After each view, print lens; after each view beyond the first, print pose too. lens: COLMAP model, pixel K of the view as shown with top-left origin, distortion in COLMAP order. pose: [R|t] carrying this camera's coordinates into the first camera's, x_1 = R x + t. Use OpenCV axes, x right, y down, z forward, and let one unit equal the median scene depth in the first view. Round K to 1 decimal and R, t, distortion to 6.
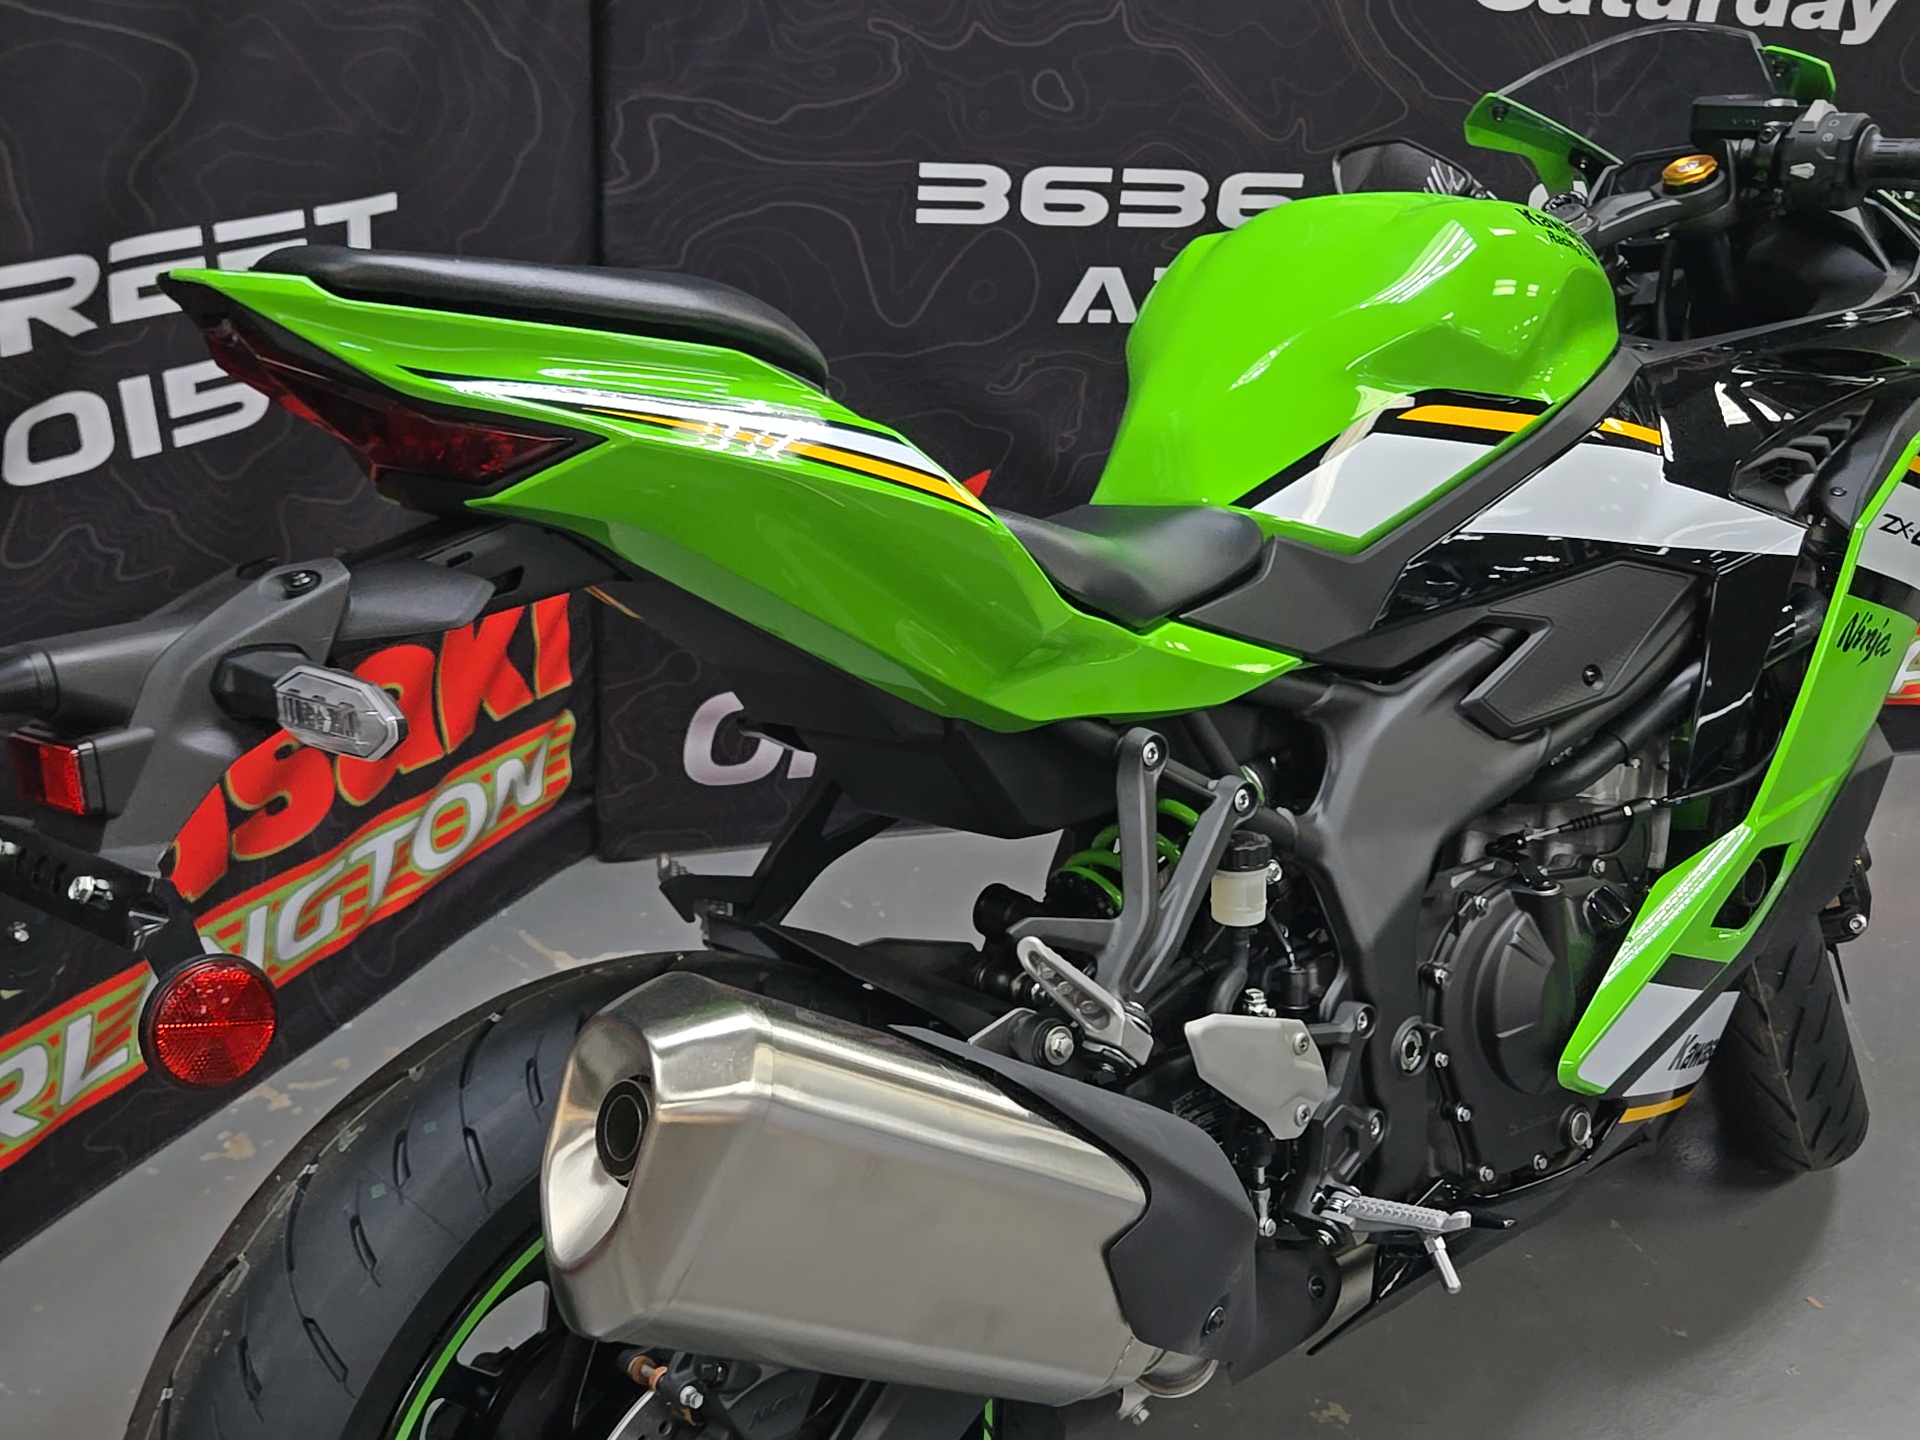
lens RADIAL K [[1985.4, 0, 953.9], [0, 1985.4, 709.4], [0, 0, 1]] dist [0.051541, 0.000000]
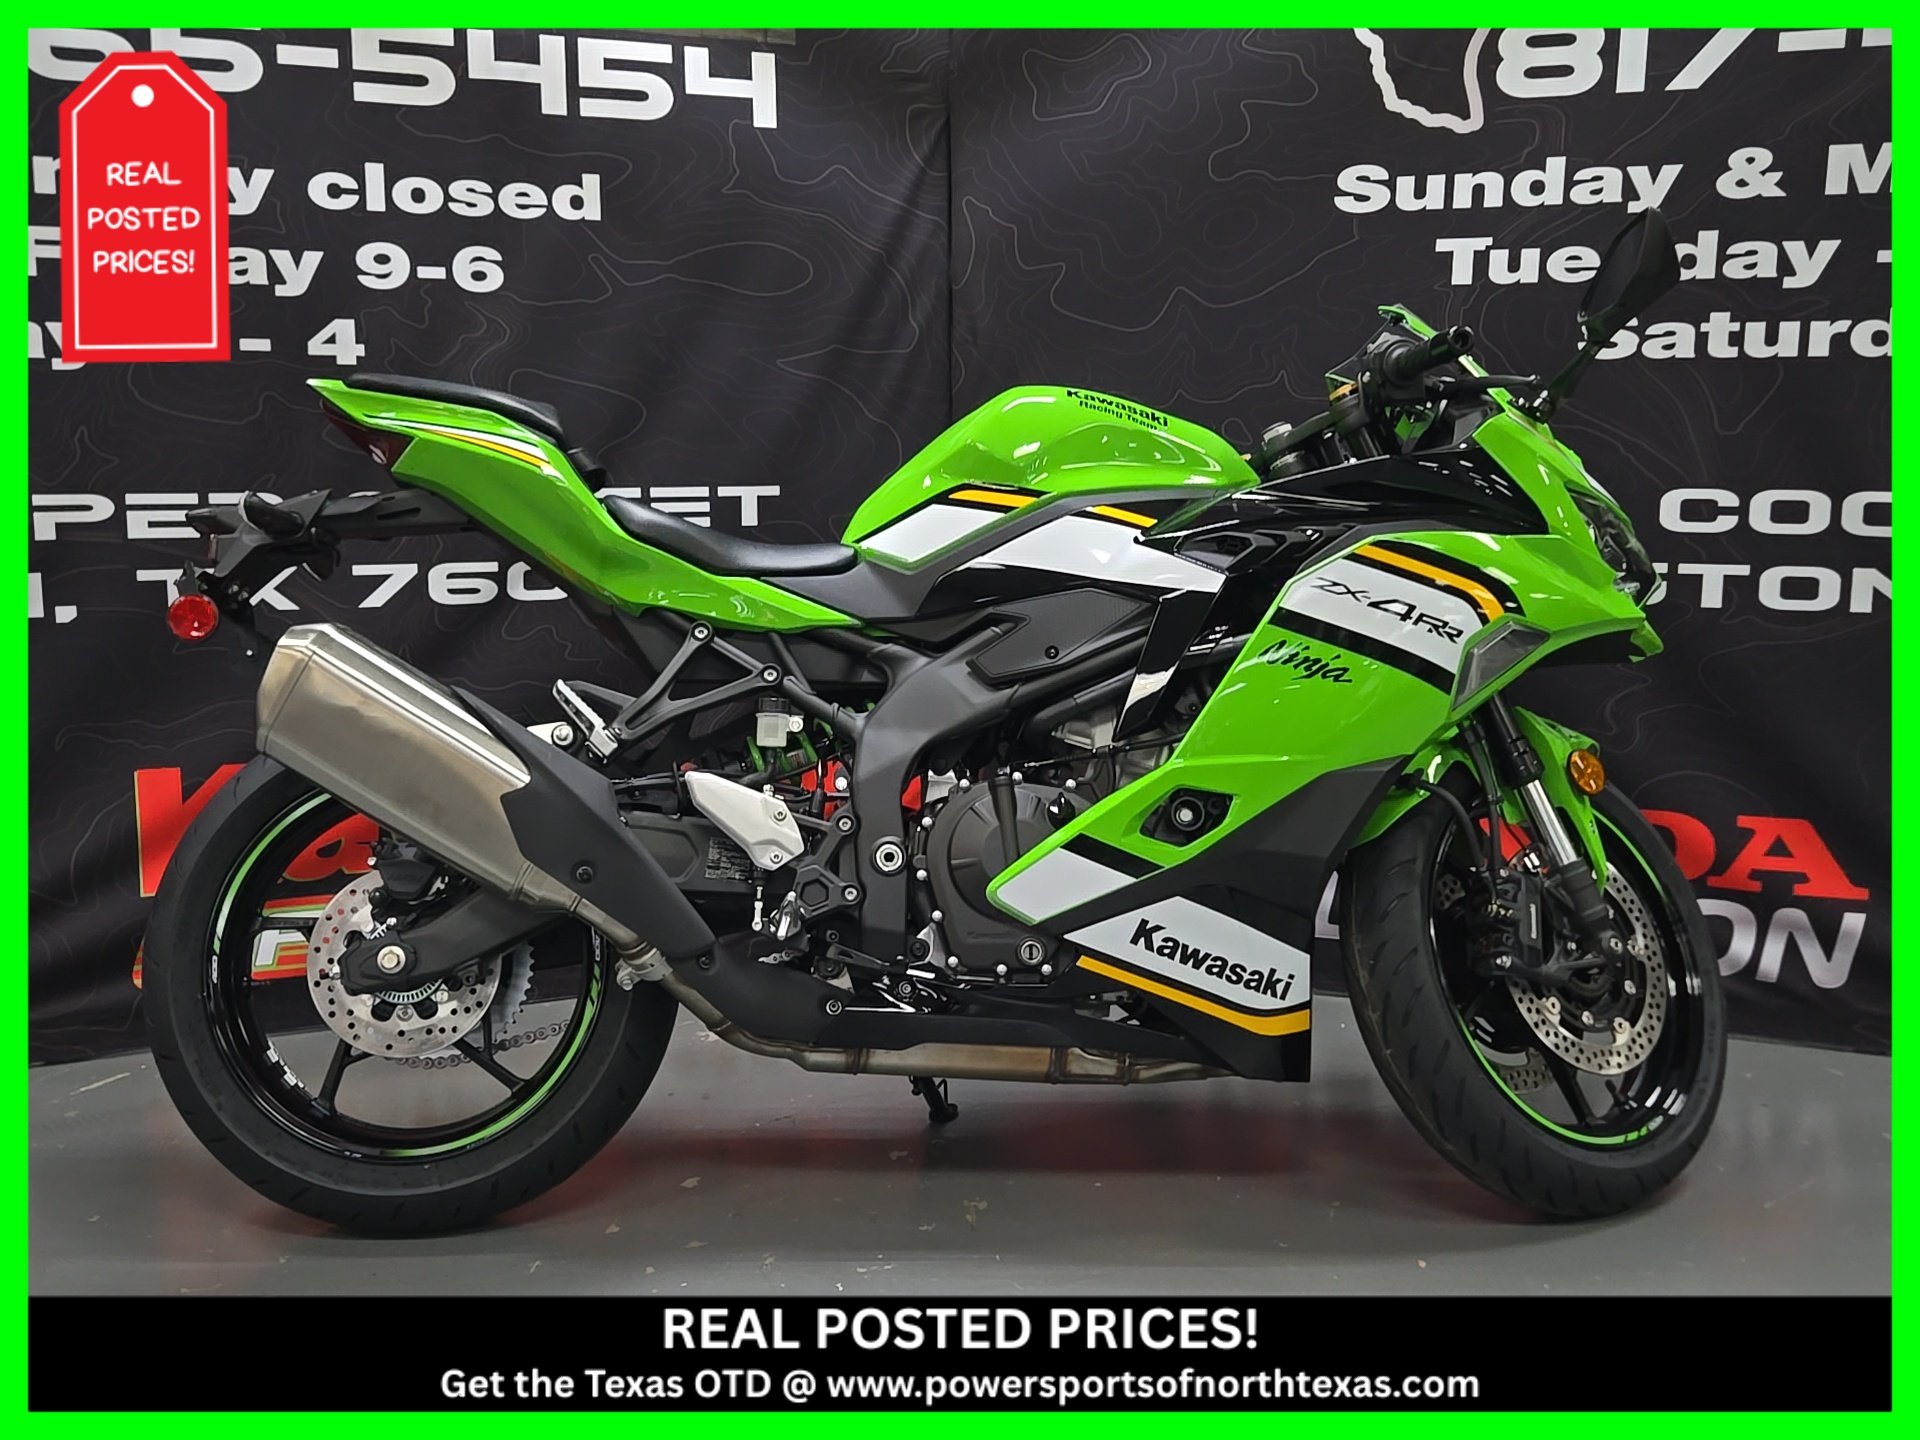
lens RADIAL K [[1985.4, 0, 949.0], [0, 1985.4, 715.6], [0, 0, 1]] dist [0.051541, 0.000000]
pose [[0.772289, 0.010212, -0.635189, 1.279220], [-0.204851, 0.950463, -0.233785, 0.424106], [0.601337, 0.310669, 0.736124, -0.204292]]
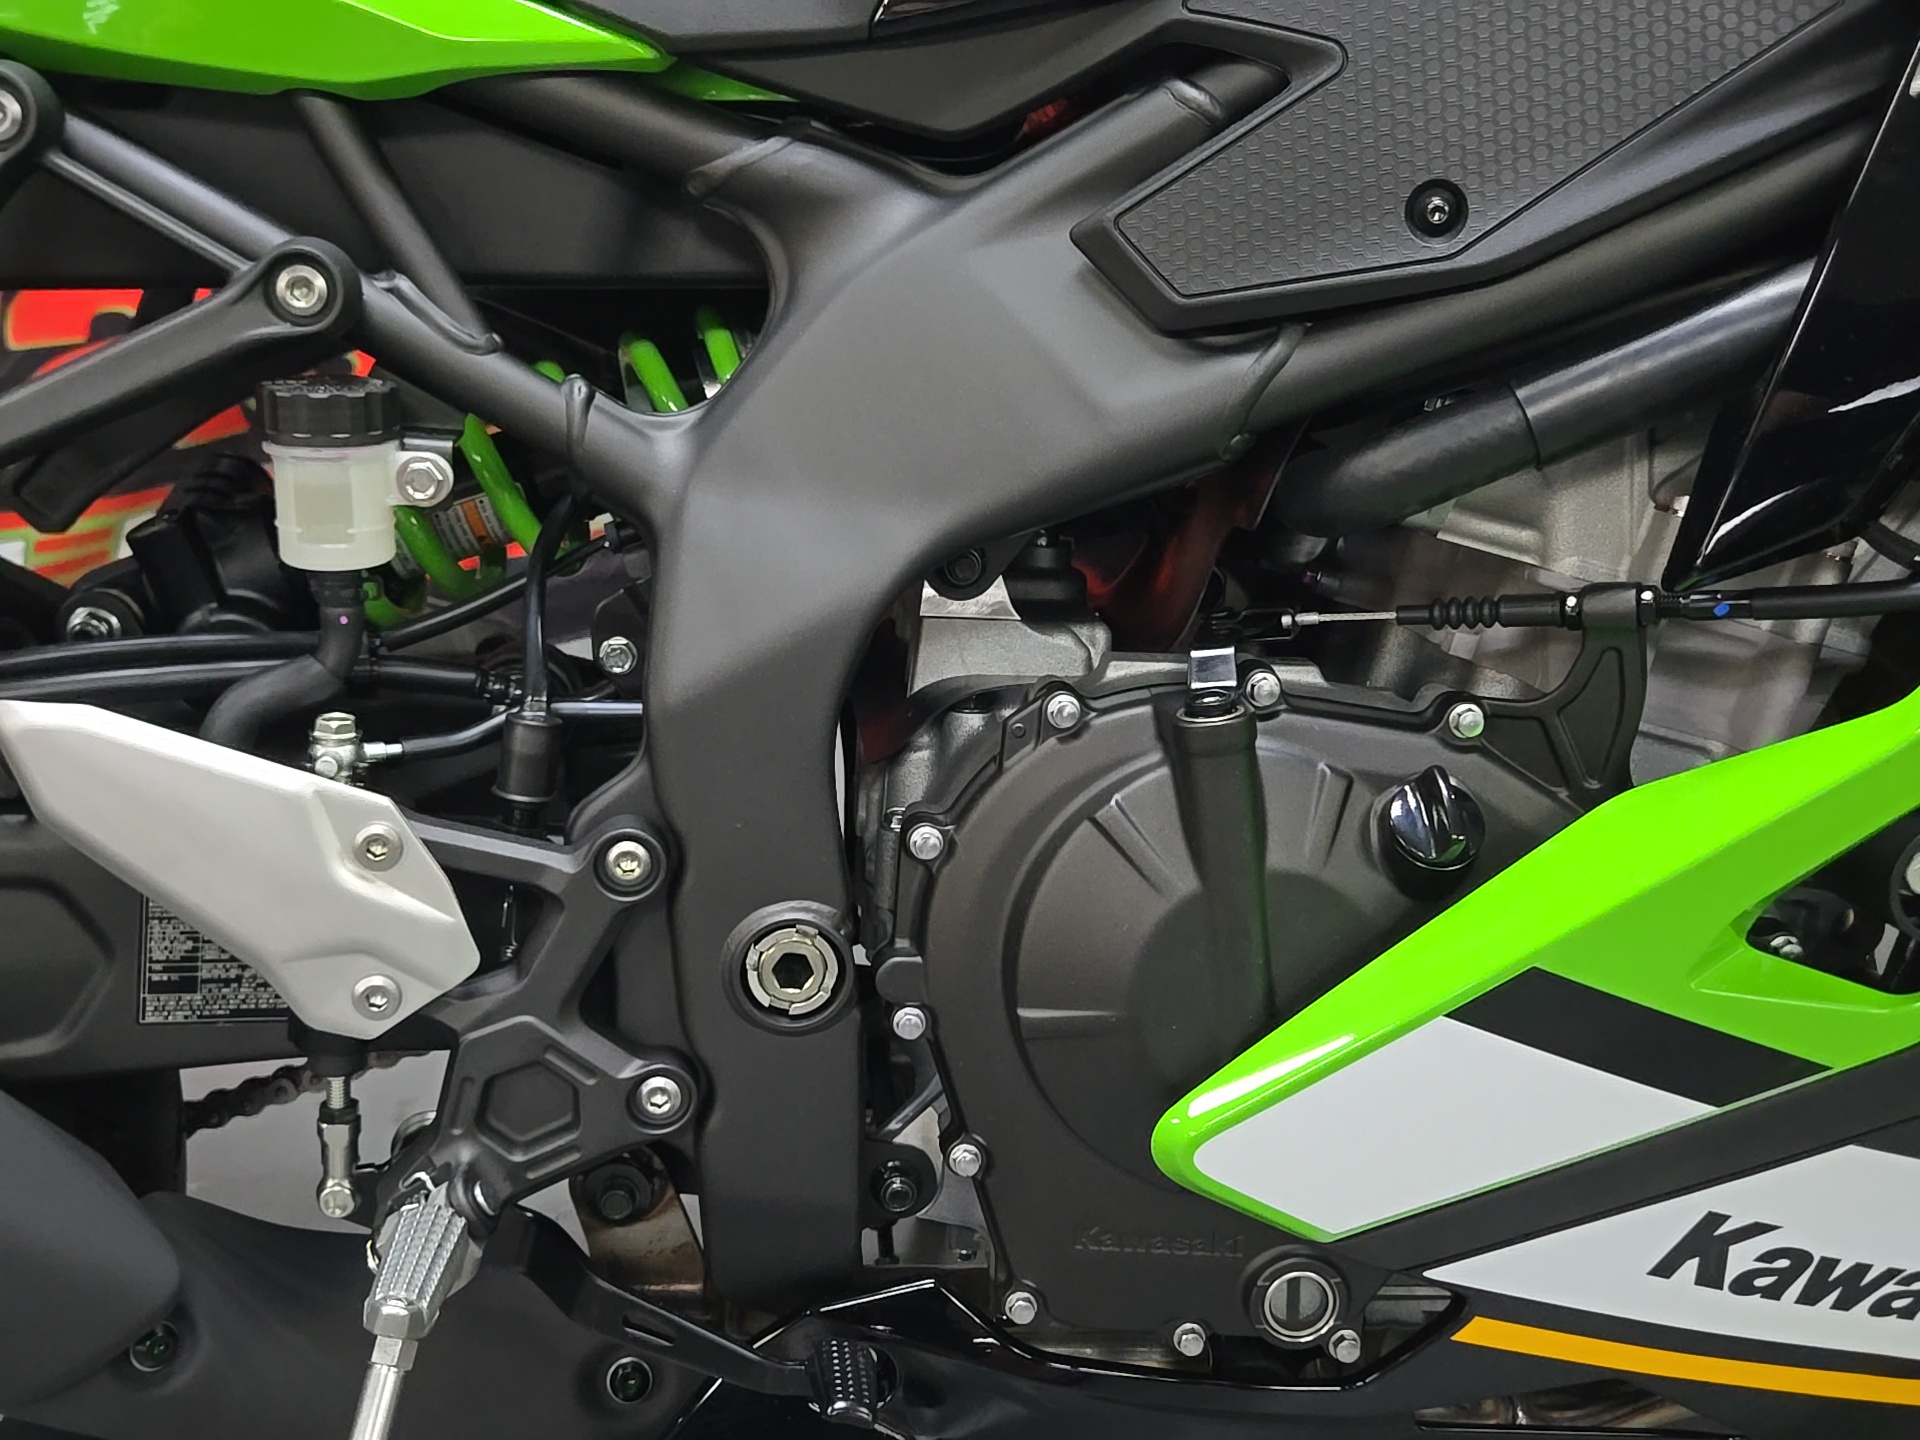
lens RADIAL K [[1985.4, 0, 950.5], [0, 1985.4, 719.3], [0, 0, 1]] dist [0.051541, 0.000000]
pose [[0.791987, 0.233305, -0.564203, 0.492370], [-0.196230, 0.972348, 0.126625, 0.049676], [0.578144, 0.010429, 0.815868, 0.637002]]
